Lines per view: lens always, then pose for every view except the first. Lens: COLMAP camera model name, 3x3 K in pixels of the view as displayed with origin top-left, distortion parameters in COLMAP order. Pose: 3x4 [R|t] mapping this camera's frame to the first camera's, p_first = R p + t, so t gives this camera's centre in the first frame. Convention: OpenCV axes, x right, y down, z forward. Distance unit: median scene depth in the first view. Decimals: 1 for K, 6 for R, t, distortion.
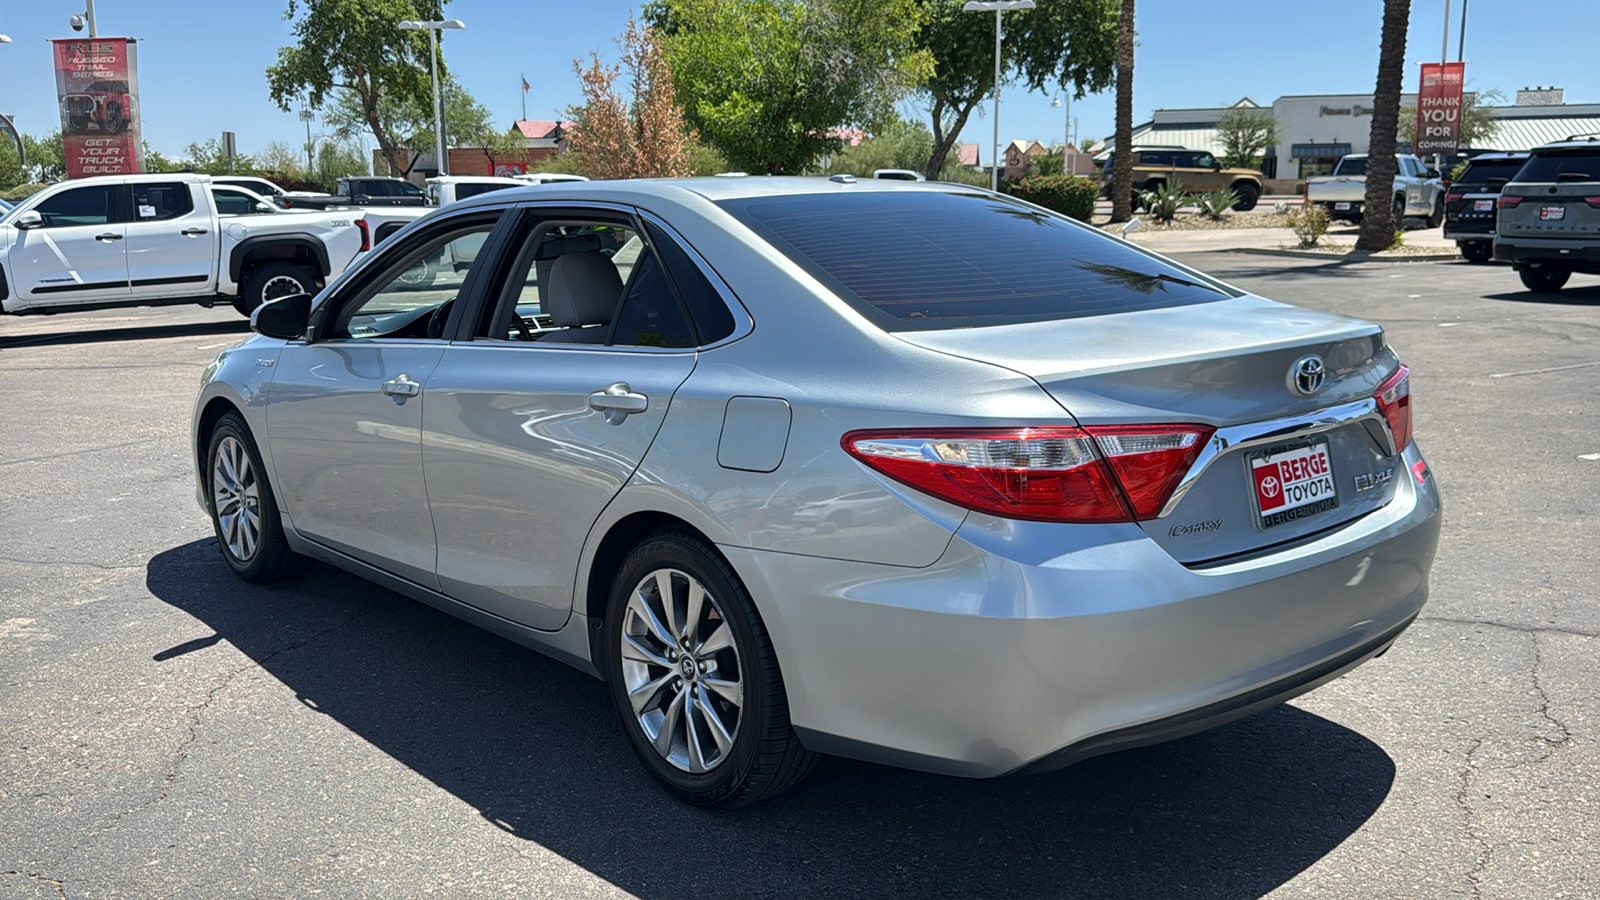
lens RADIAL K [[1408.4, 0, 800.0], [0, 1408.4, 450.0], [0, 0, 1]] dist [0.093592, -0.180183]
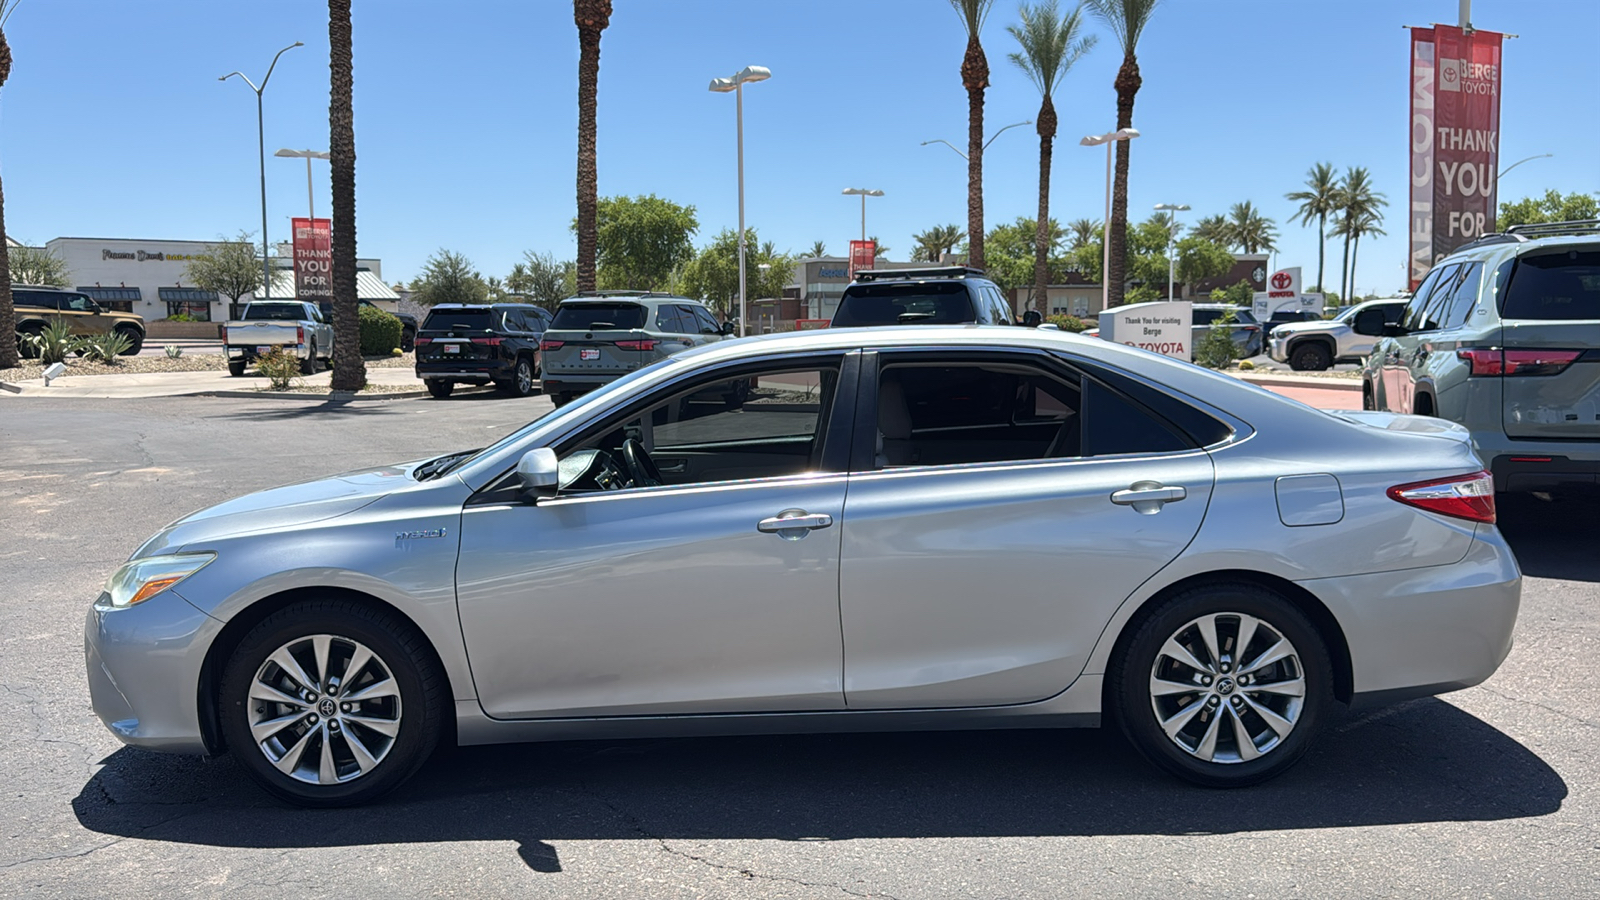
lens RADIAL K [[1410.3, 0, 797.8], [0, 1410.3, 457.5], [0, 0, 1]] dist [0.121985, -0.225037]
pose [[0.643910, -0.067071, 0.762156, -0.195289], [0.138468, 0.989916, -0.029872, -0.010959], [-0.752467, 0.124769, 0.646704, 0.057480]]
